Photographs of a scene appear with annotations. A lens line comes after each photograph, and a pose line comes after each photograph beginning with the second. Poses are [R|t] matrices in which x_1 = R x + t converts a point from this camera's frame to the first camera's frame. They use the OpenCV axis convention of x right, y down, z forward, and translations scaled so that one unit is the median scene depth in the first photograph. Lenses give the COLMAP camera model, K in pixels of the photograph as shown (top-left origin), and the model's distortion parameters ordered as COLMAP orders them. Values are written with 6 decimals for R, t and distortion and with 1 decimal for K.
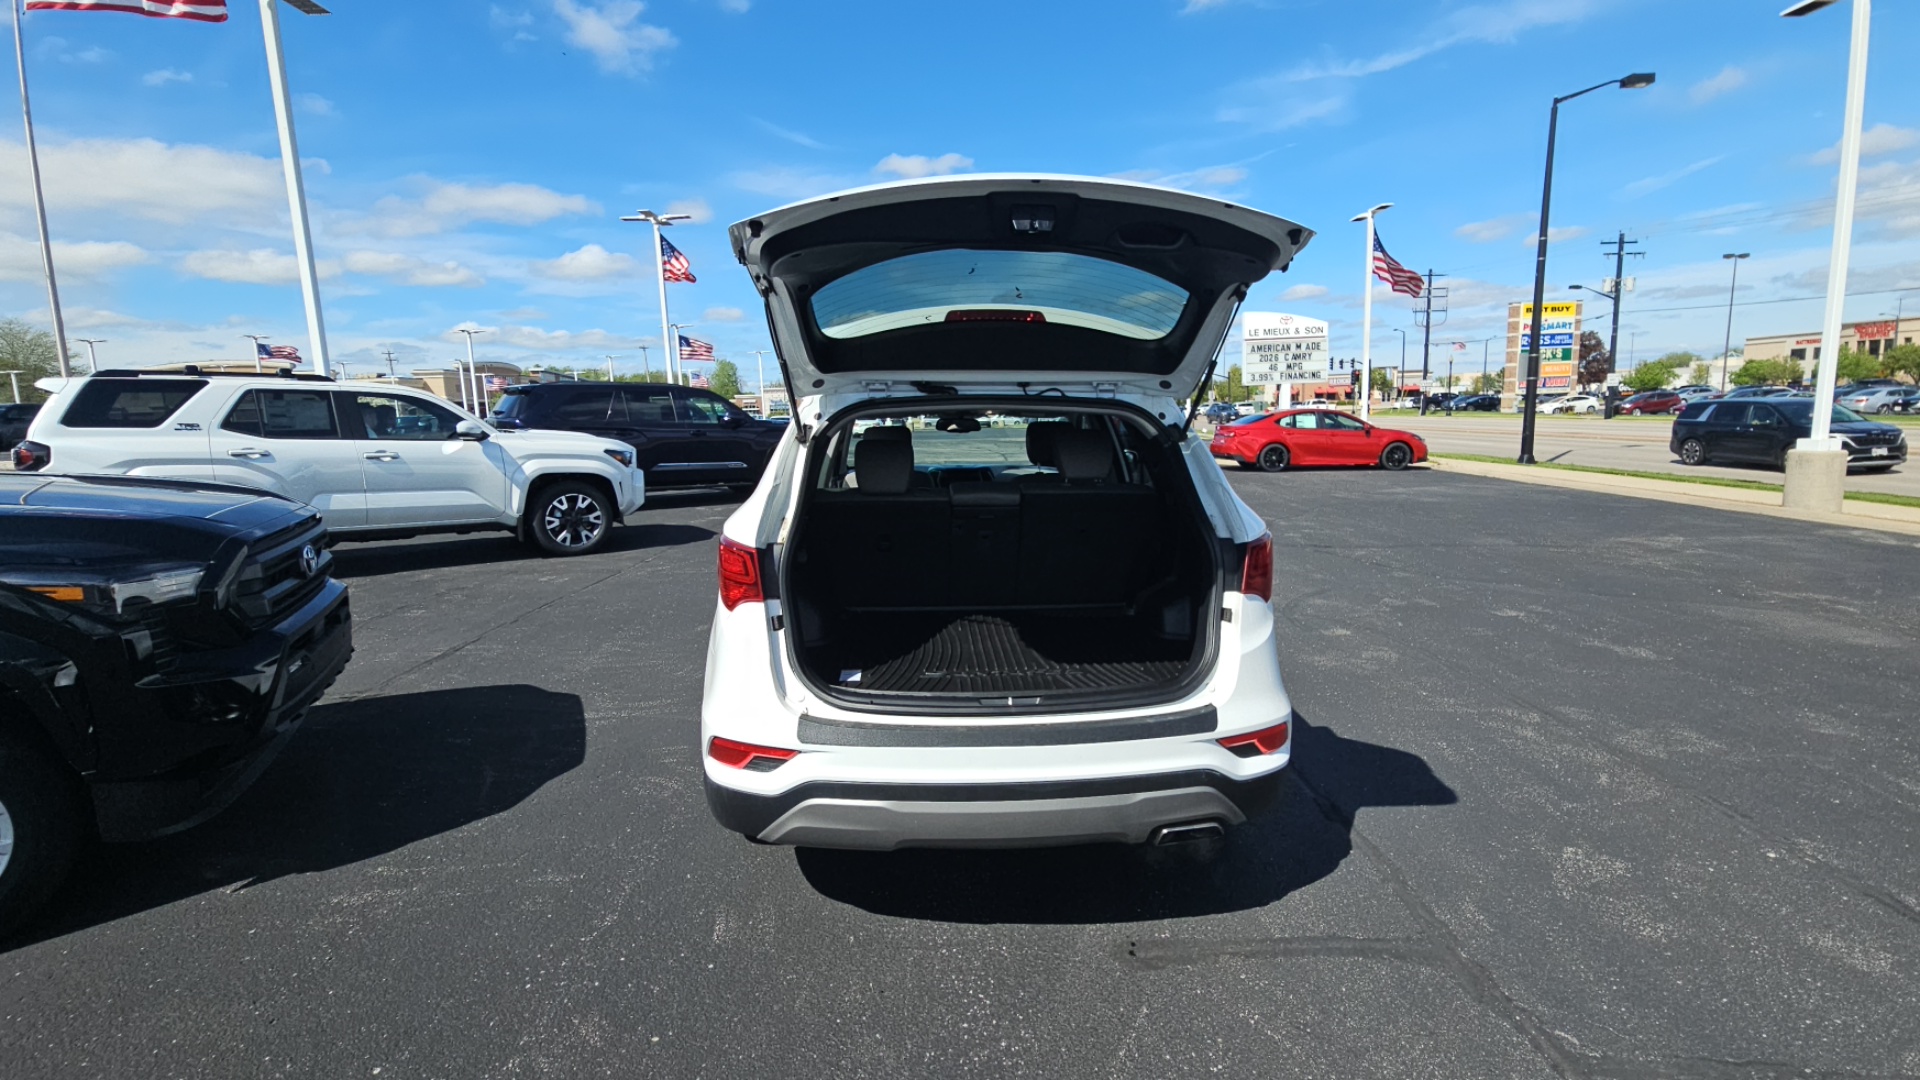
lens RADIAL K [[858.8, 0, 976.9], [0, 858.8, 543.8], [0, 0, 1]] dist [0.009347, -0.007473]
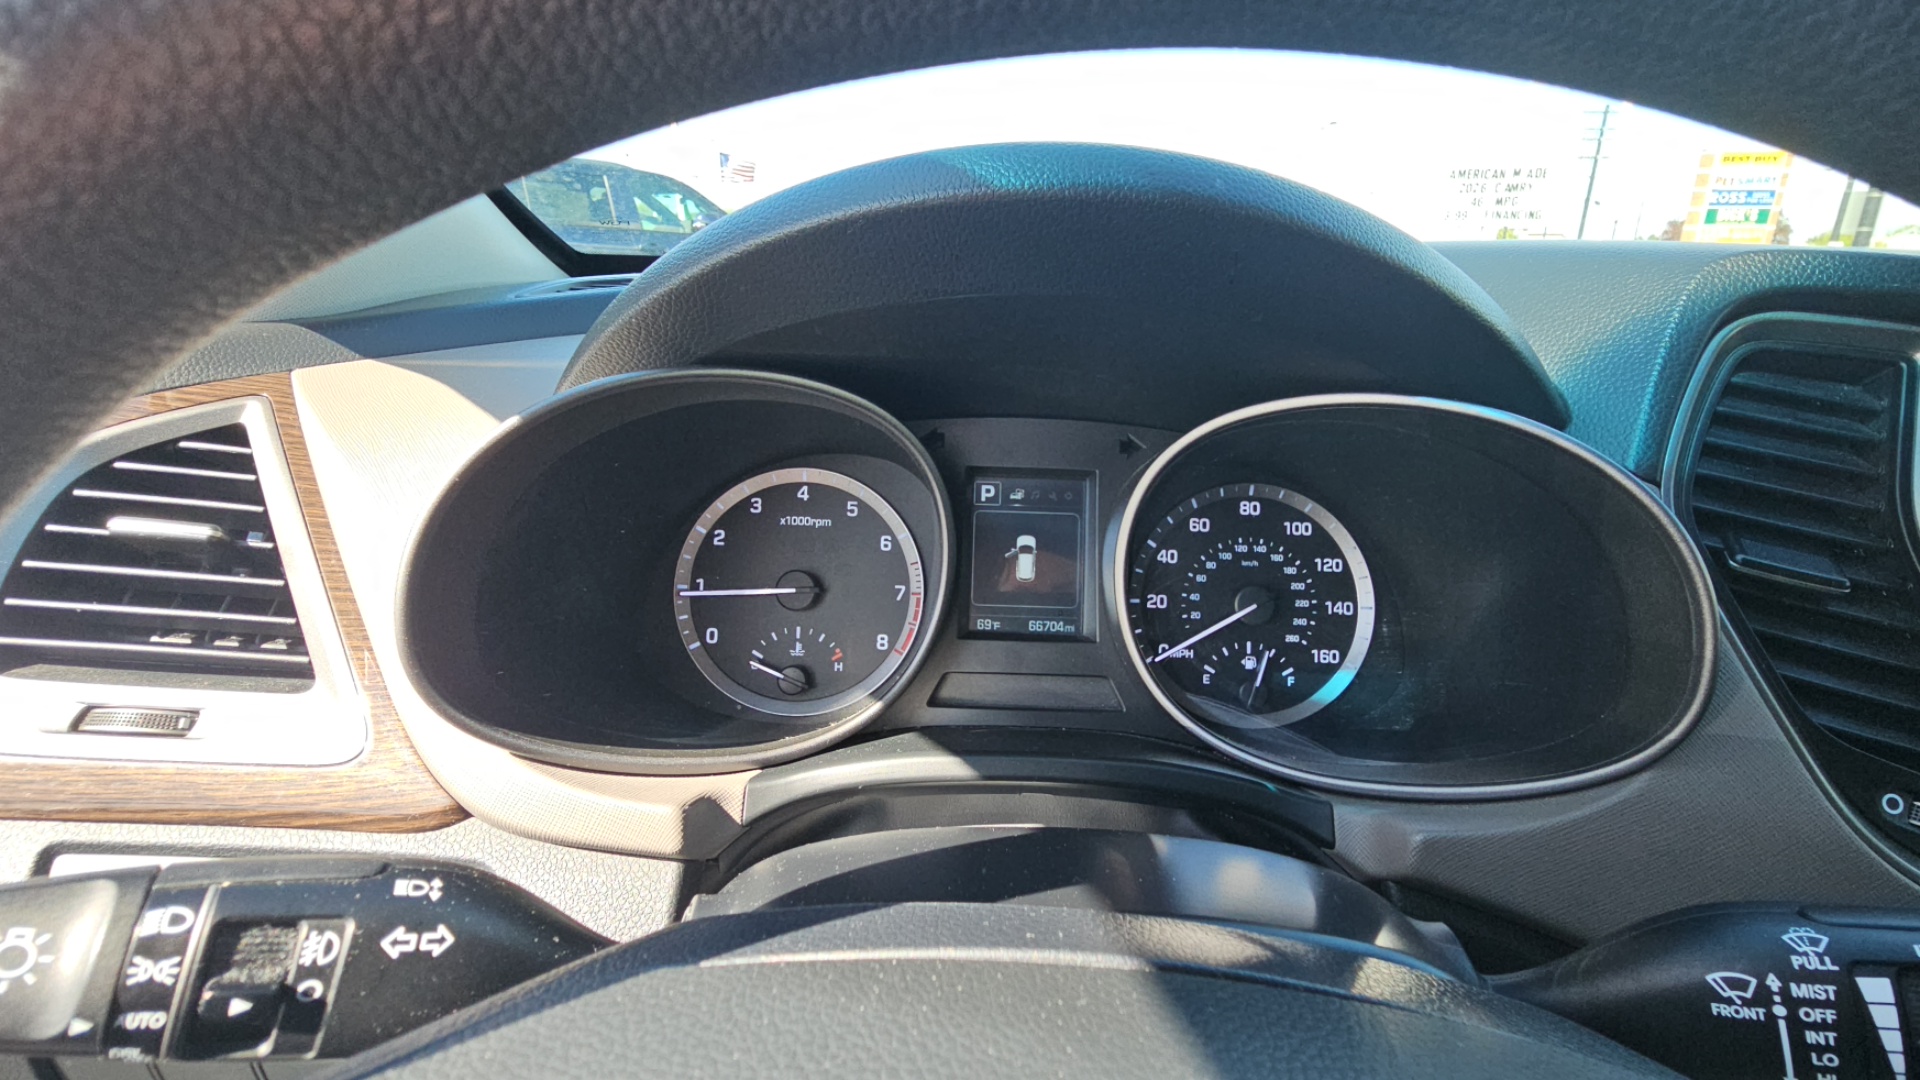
lens RADIAL K [[858.8, 0, 977.7], [0, 858.8, 559.9], [0, 0, 1]] dist [0.009347, -0.007473]
pose [[0.996586, 0.058281, -0.058484, -0.102924], [-0.047003, 0.982824, 0.178459, -0.081884], [0.067881, -0.175101, 0.982208, 0.996962]]
